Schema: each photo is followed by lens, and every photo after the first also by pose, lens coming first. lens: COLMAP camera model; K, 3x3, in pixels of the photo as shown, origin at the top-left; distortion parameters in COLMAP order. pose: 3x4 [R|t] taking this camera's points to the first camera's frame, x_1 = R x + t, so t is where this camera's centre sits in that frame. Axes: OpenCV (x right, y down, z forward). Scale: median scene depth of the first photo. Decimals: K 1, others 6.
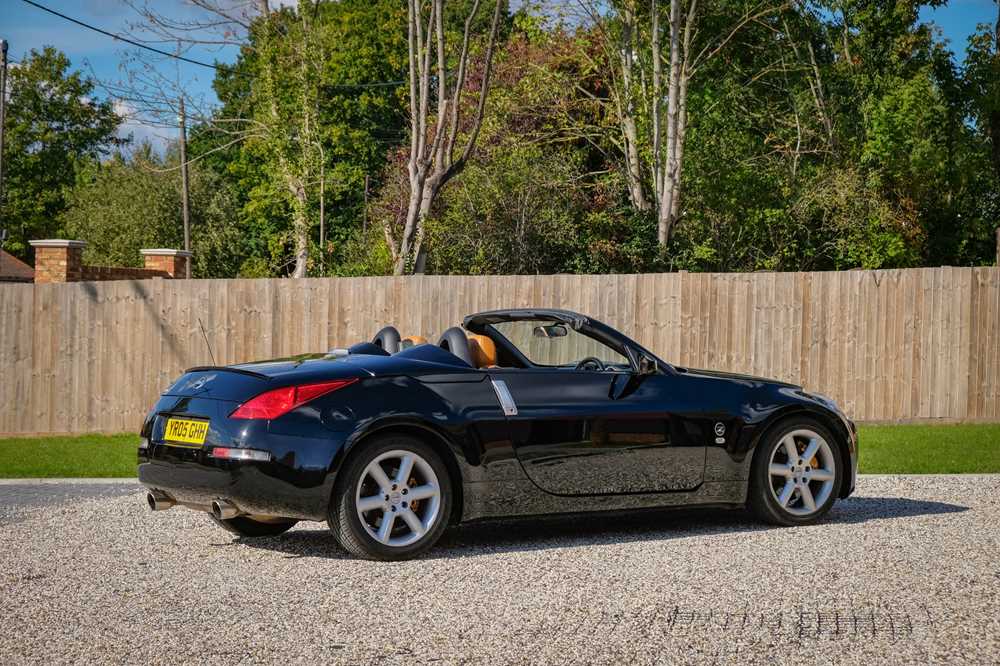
lens RADIAL K [[2323.2, 0, 549.8], [0, 2323.2, 331.5], [0, 0, 1]] dist [-0.024465, 0.953884]
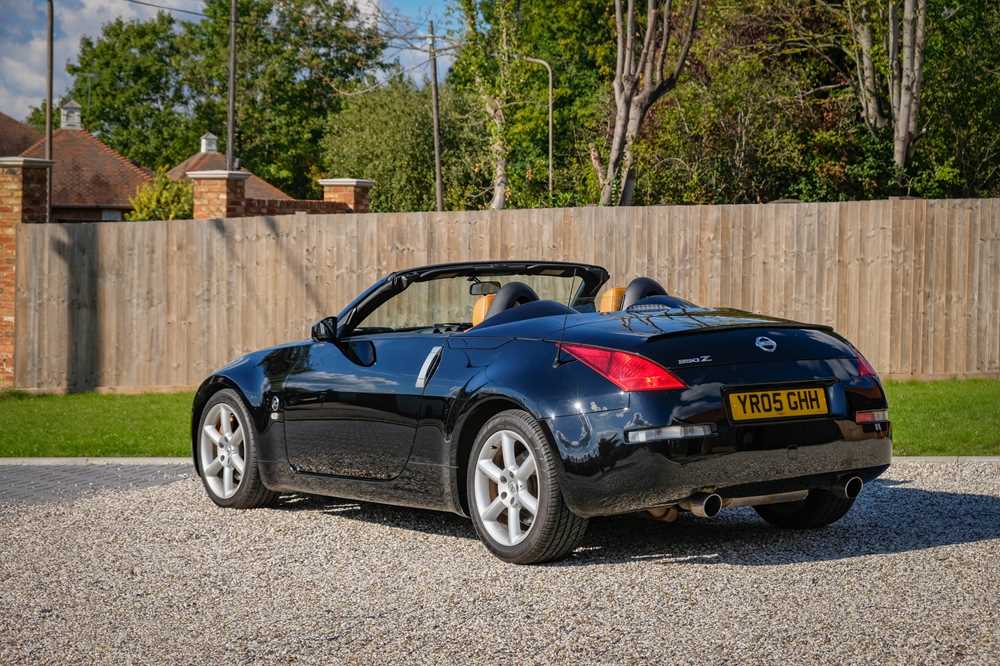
lens RADIAL K [[2321.3, 0, 552.9], [0, 2321.3, 337.1], [0, 0, 1]] dist [0.012605, 0.523044]
pose [[0.992421, -0.005540, -0.122763, 0.026631], [0.010017, 0.999306, 0.035886, -0.004700], [0.122479, -0.036844, 0.991787, 0.089576]]
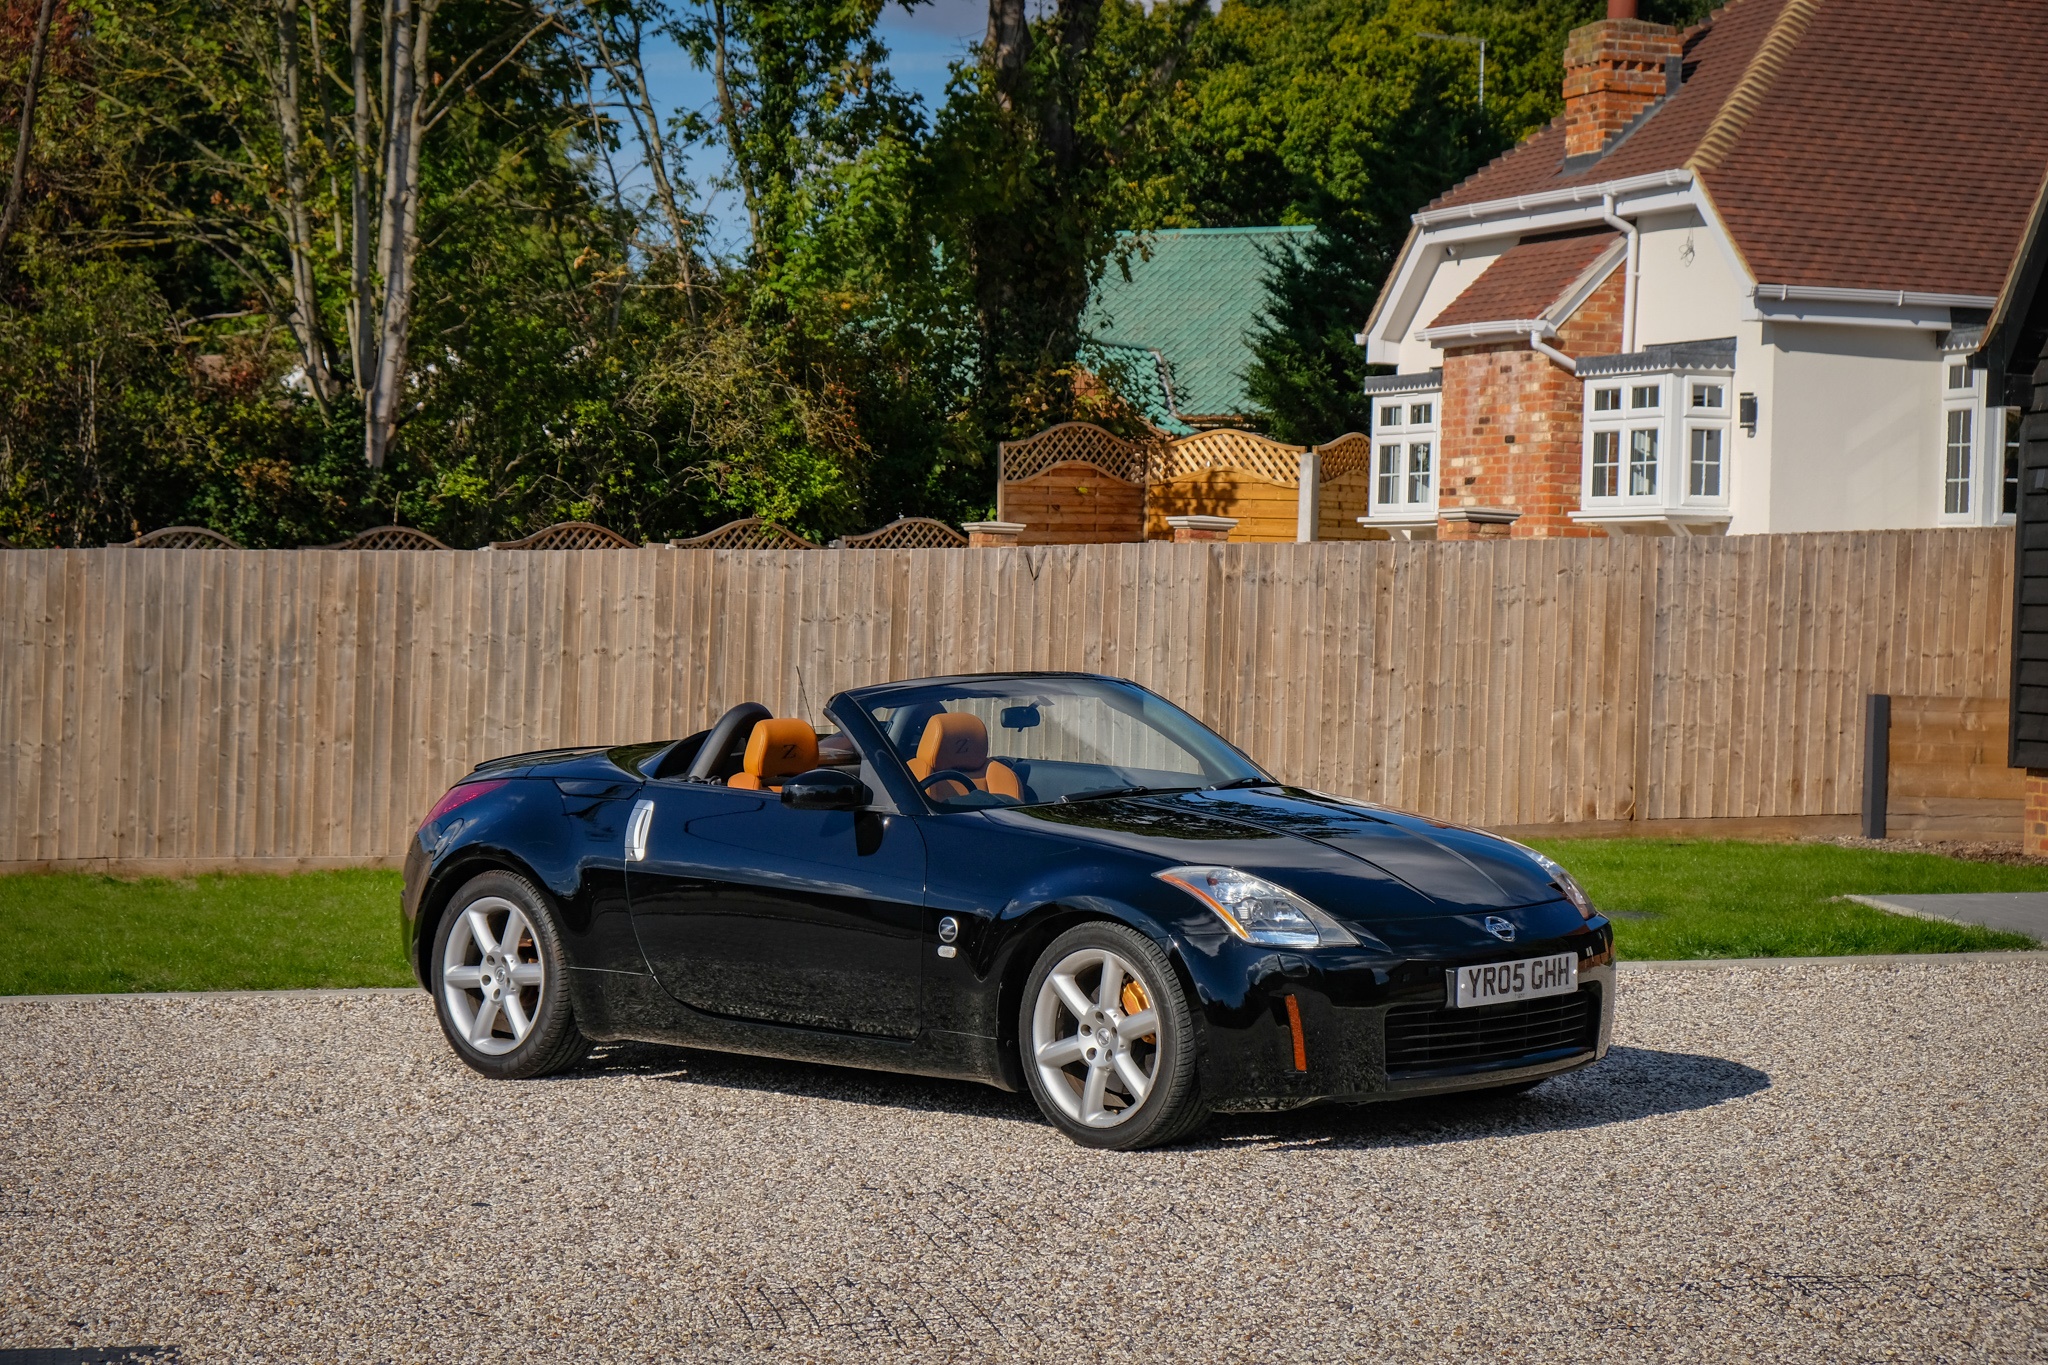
lens RADIAL K [[4770.6, 0, 1105.9], [0, 4770.6, 644.8], [0, 0, 1]] dist [0.008596, 0.831822]
pose [[0.952393, 0.003153, 0.304856, -0.117374], [-0.005773, 0.999954, 0.007695, -0.009344], [-0.304818, -0.009088, 0.952367, -0.005809]]
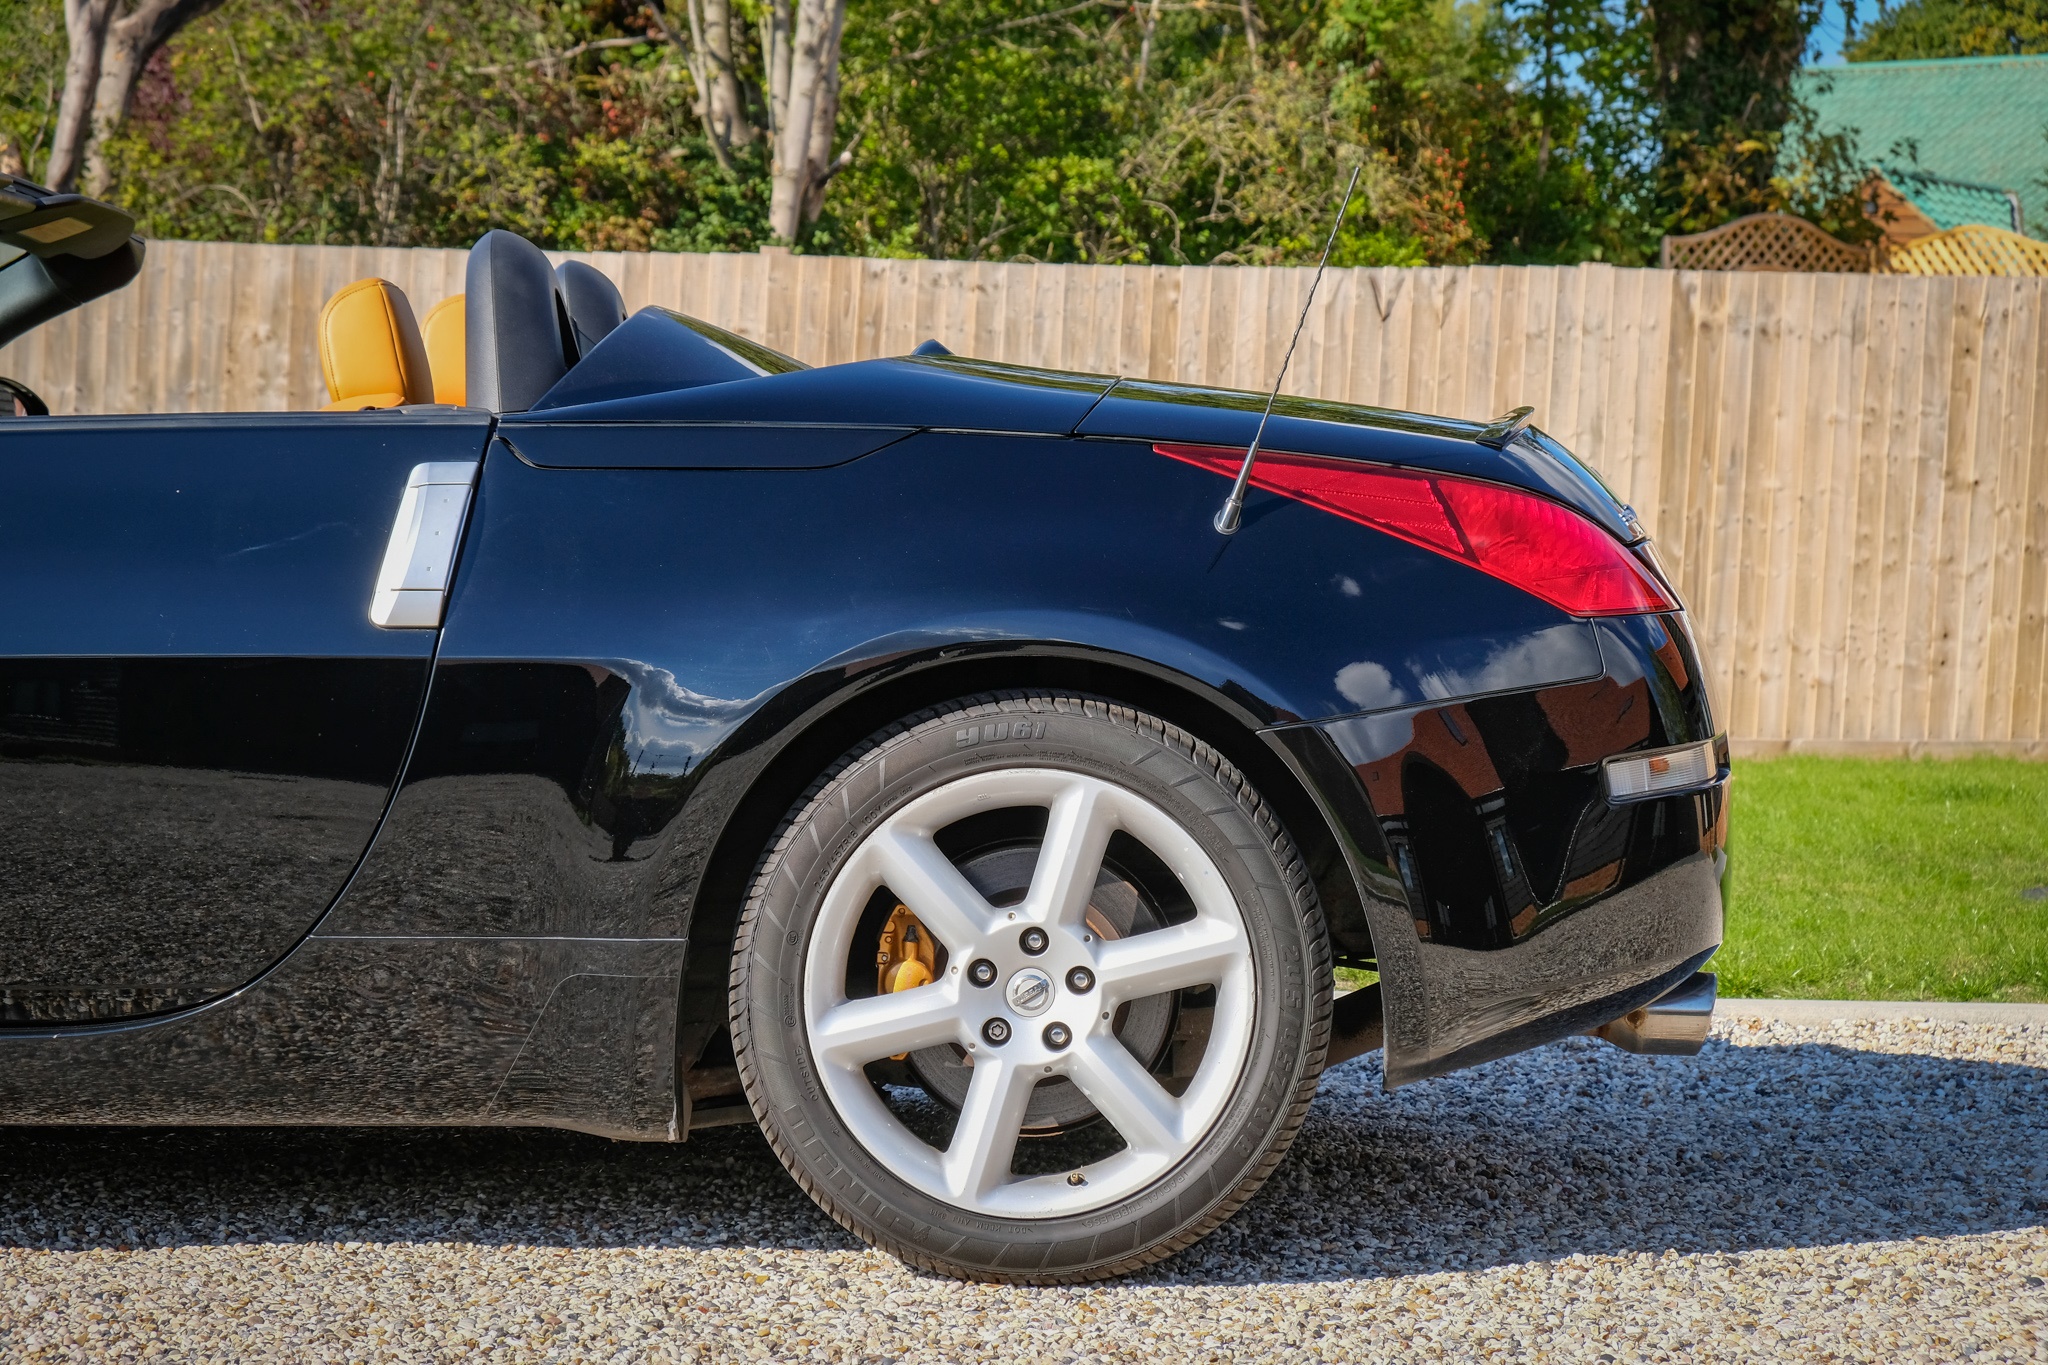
lens RADIAL K [[4759.1, 0, 1186.5], [0, 4759.1, 682.4], [0, 0, 1]] dist [0.050564, 0.200800]
pose [[0.993096, 0.027214, 0.114103, 0.029099], [-0.031015, 0.999017, 0.031675, 0.007480], [-0.113129, -0.034995, 0.992964, 0.249806]]
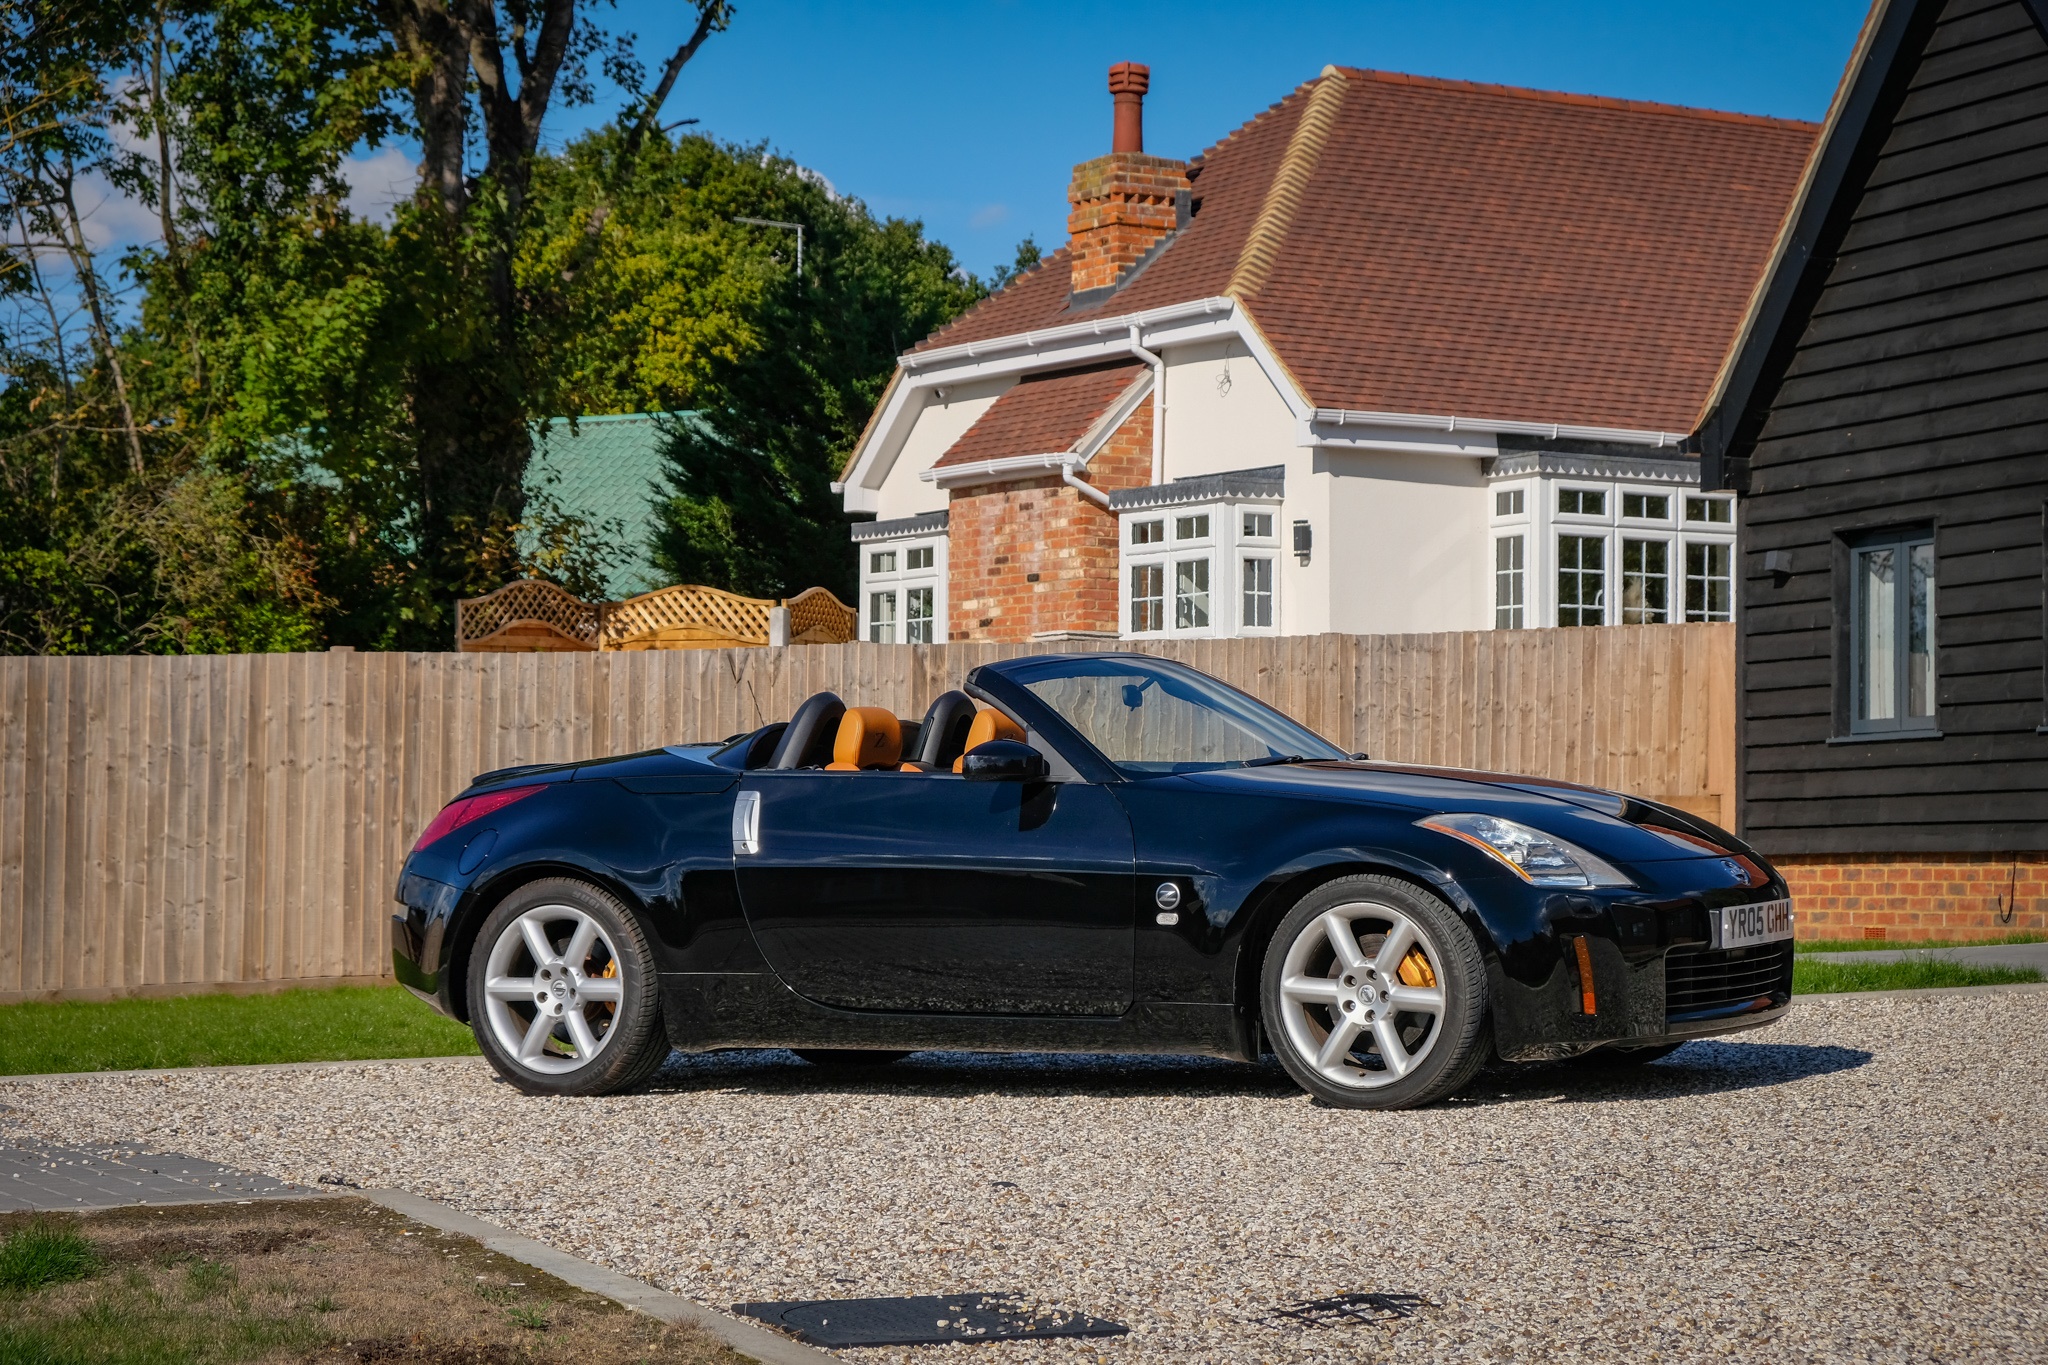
lens RADIAL K [[4757.8, 0, 1126.0], [0, 4757.8, 679.4], [0, 0, 1]] dist [-0.024465, 0.953884]
pose [[0.872972, 0.003327, 0.487760, -0.193422], [0.016813, 0.999177, -0.036907, 0.012805], [-0.487481, 0.040419, 0.872198, 0.068261]]
